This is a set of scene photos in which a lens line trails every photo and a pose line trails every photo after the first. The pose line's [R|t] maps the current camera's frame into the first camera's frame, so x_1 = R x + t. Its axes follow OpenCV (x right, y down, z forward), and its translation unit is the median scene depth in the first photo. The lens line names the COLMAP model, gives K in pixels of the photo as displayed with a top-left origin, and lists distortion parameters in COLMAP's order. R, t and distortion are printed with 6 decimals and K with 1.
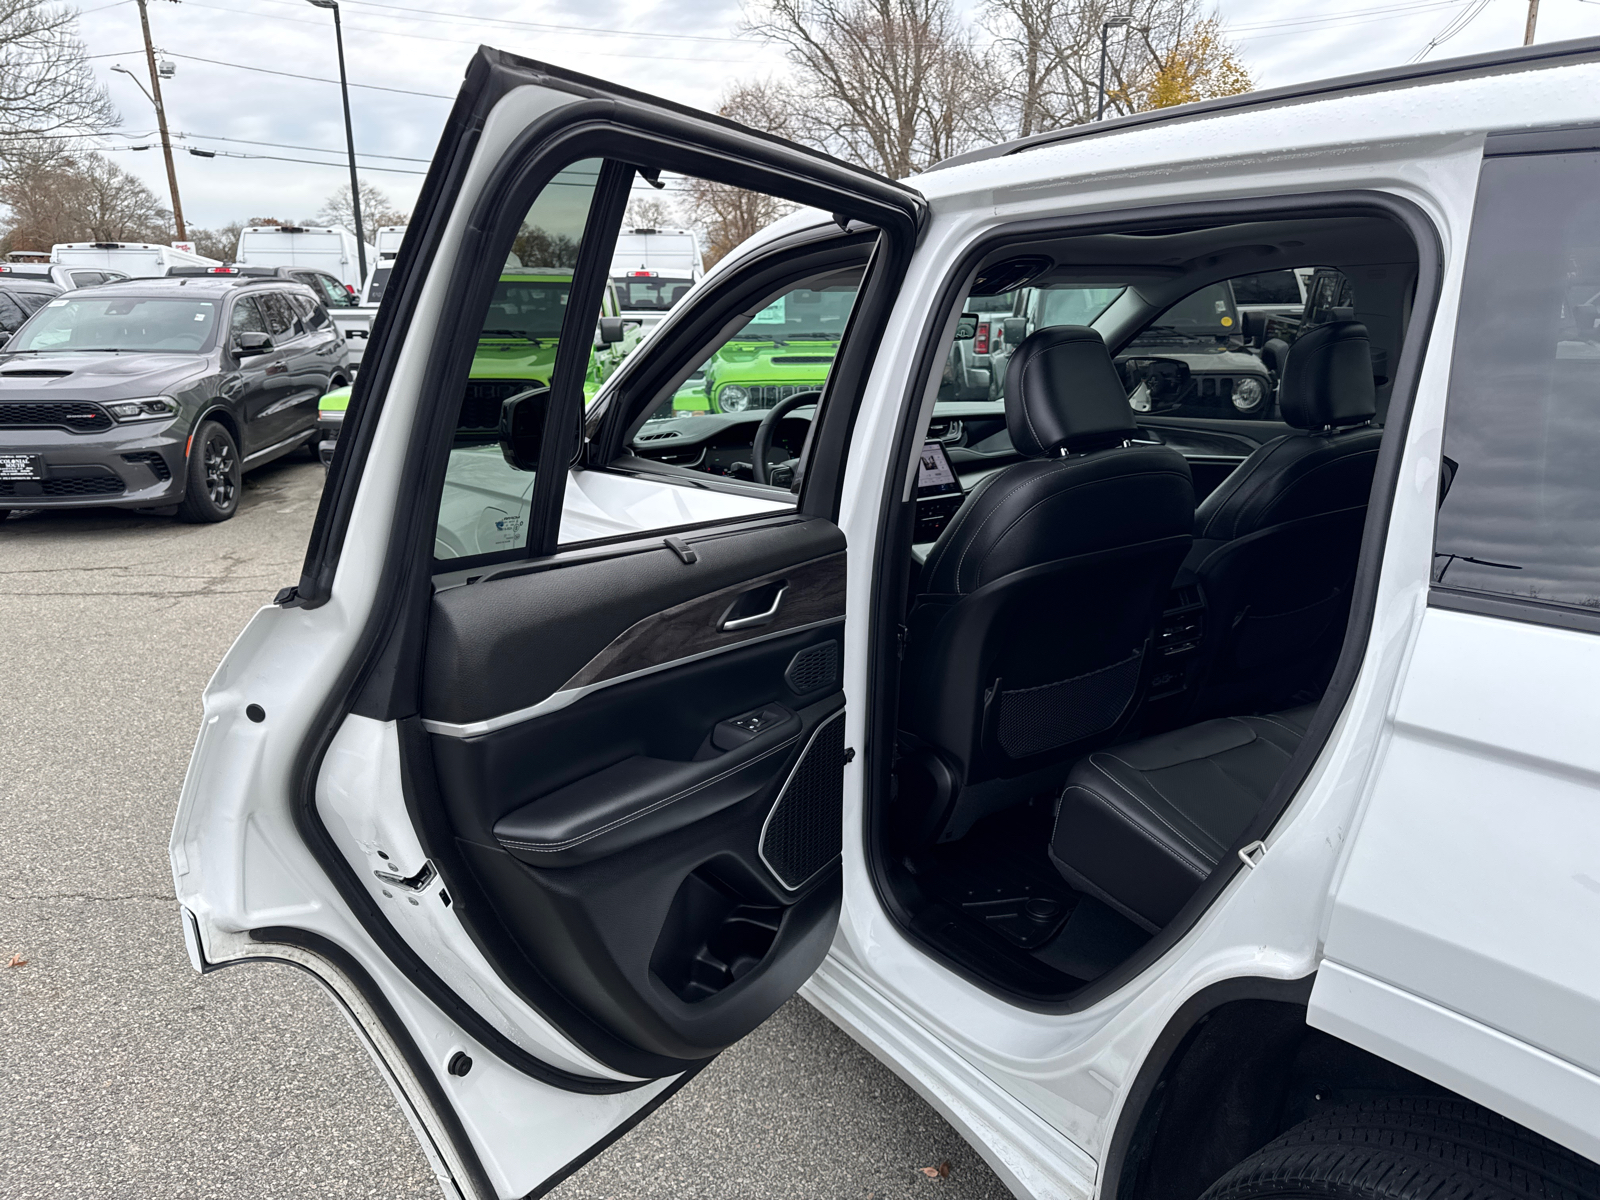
lens RADIAL K [[1149.6, 0, 802.1], [0, 1149.6, 587.1], [0, 0, 1]] dist [0.004085, -0.015131]
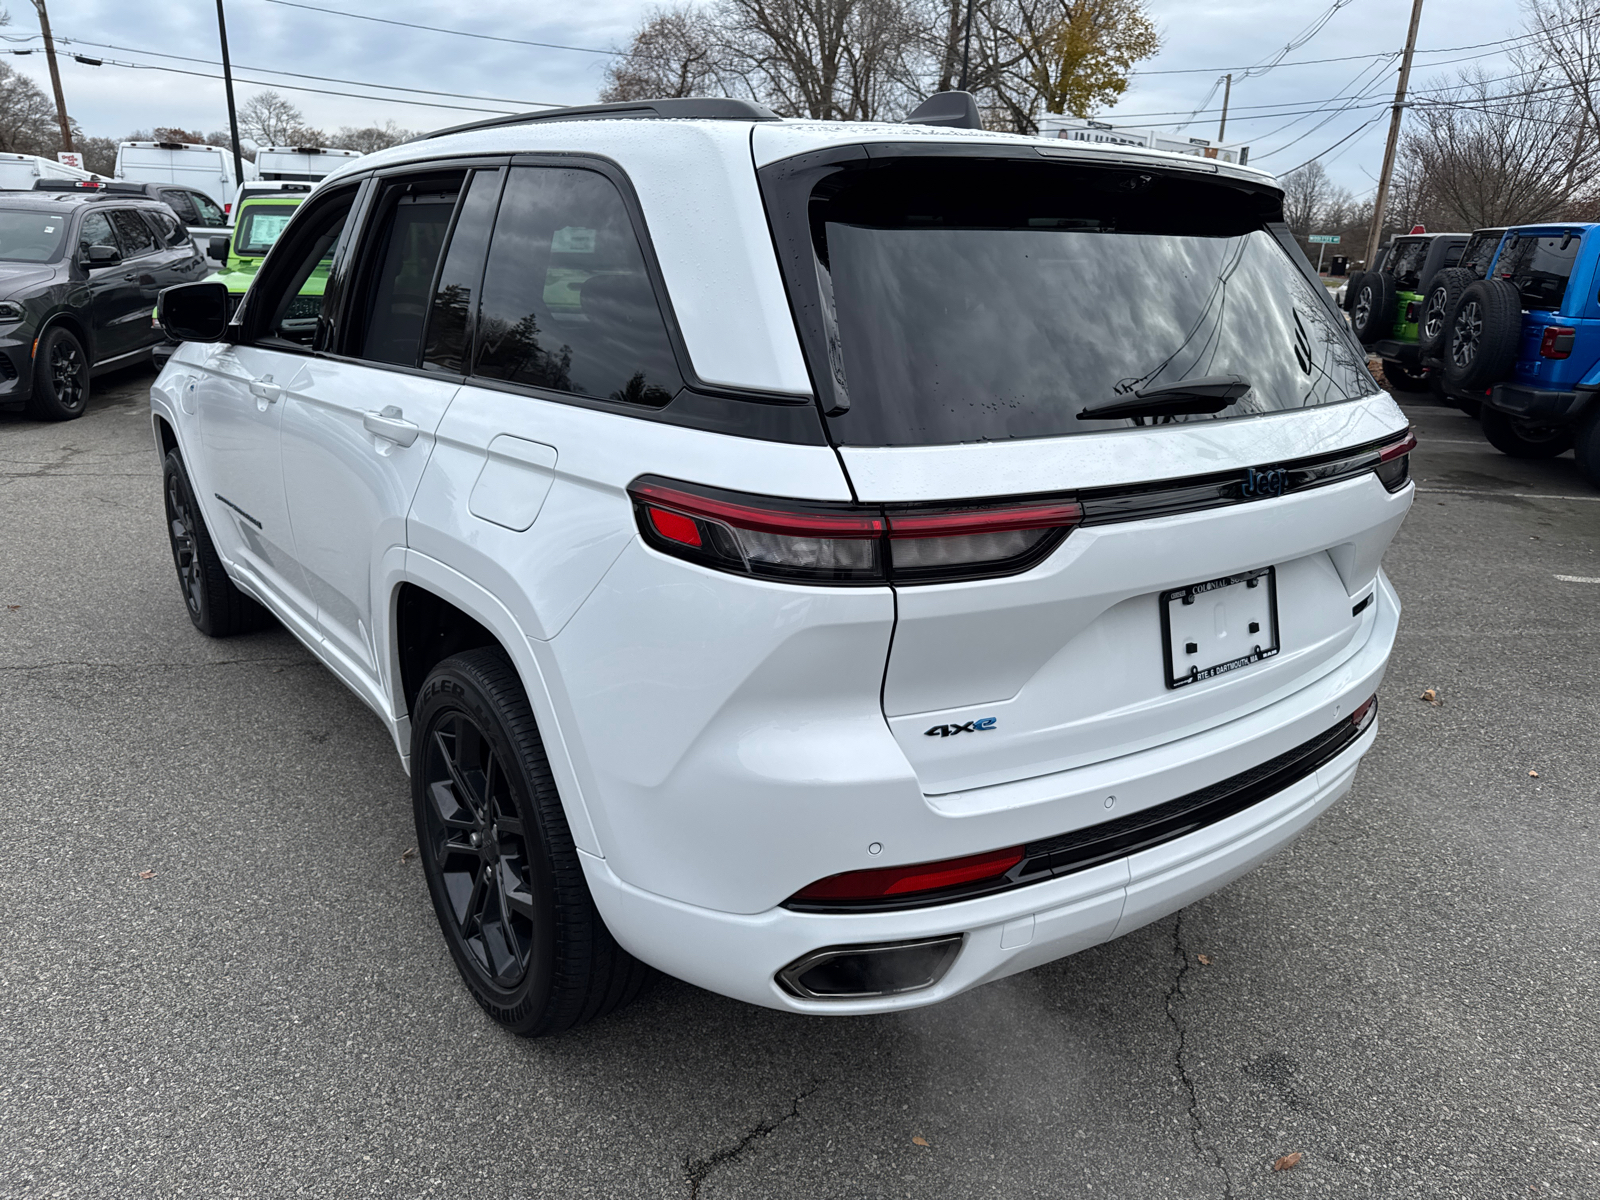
lens RADIAL K [[1157.8, 0, 809.5], [0, 1157.8, 605.6], [0, 0, 1]] dist [-0.005604, -0.003808]
pose [[0.997911, 0.018983, 0.061748, 0.076354], [-0.022814, 0.997819, 0.061943, 0.020148], [-0.060437, -0.063222, 0.996168, -0.084857]]
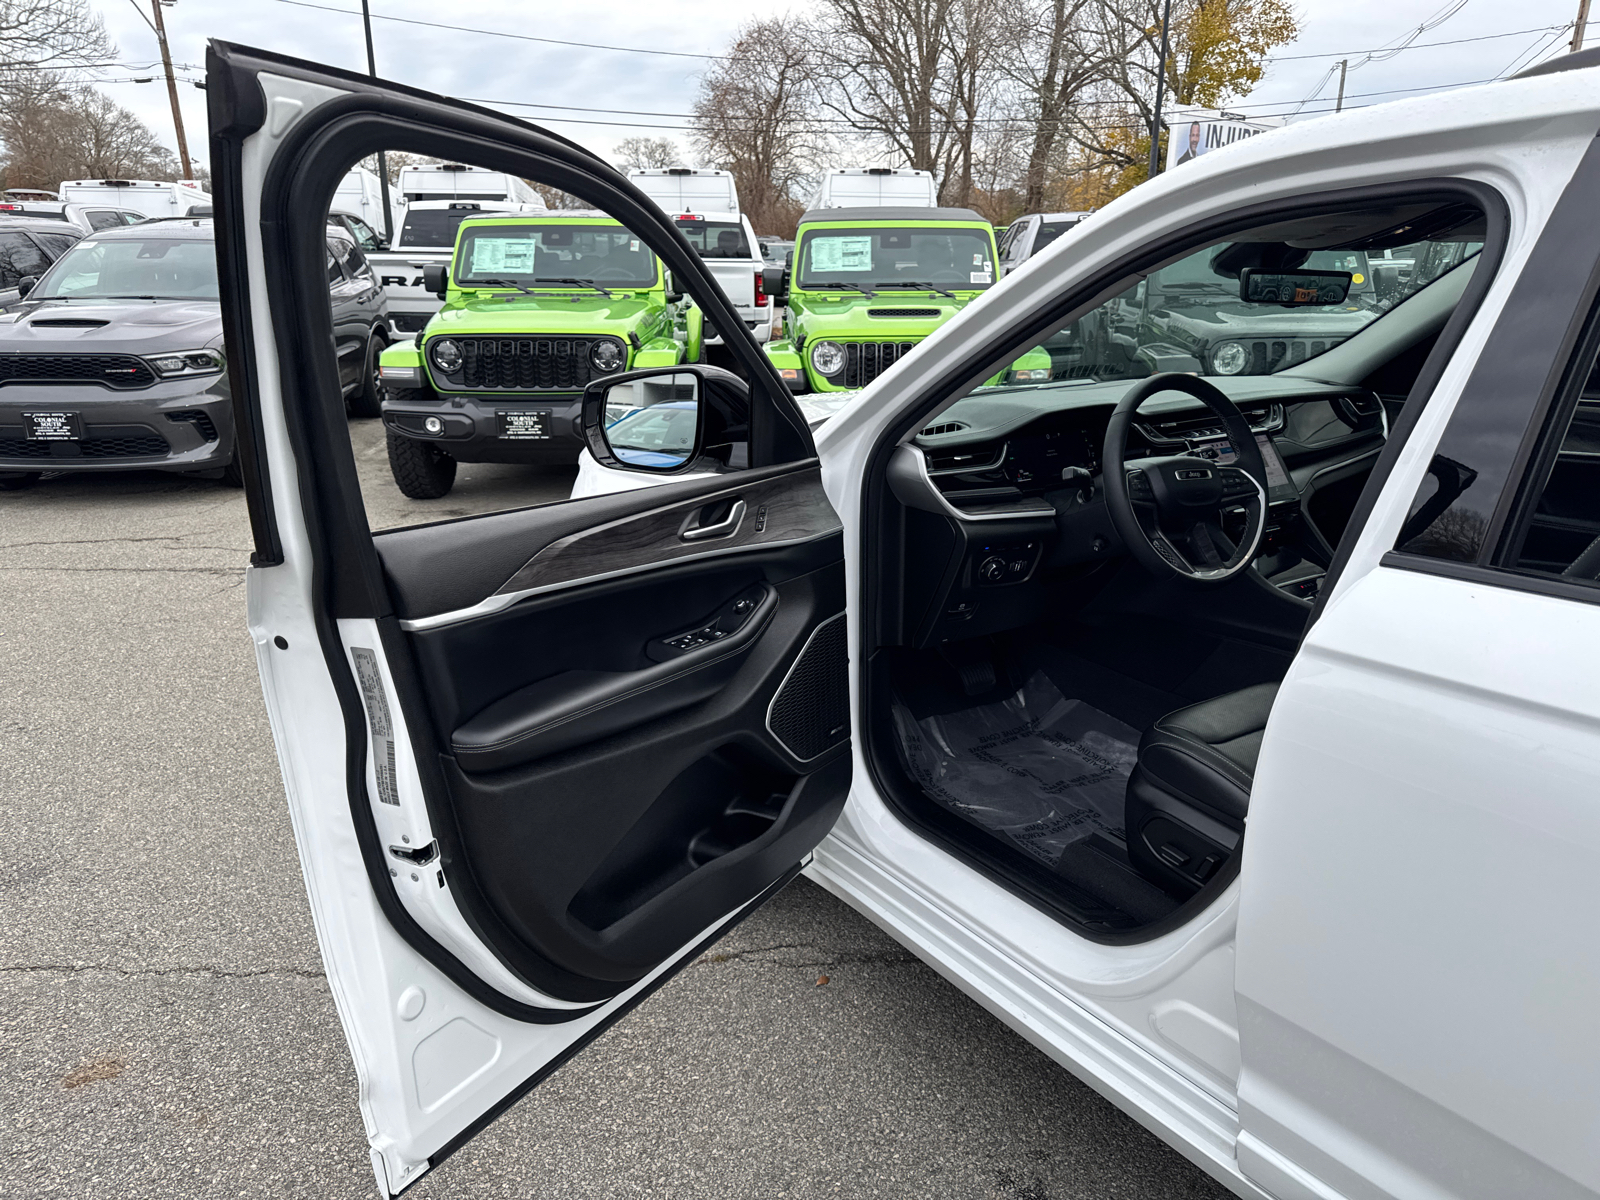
lens RADIAL K [[1148.6, 0, 800.0], [0, 1148.6, 600.0], [0, 0, 1]] dist [-0.003936, -0.003380]
pose [[0.999963, 0.008397, -0.001638, -0.041576], [-0.008293, 0.998441, 0.055194, -0.010672], [0.002099, -0.055179, 0.998474, 0.038322]]
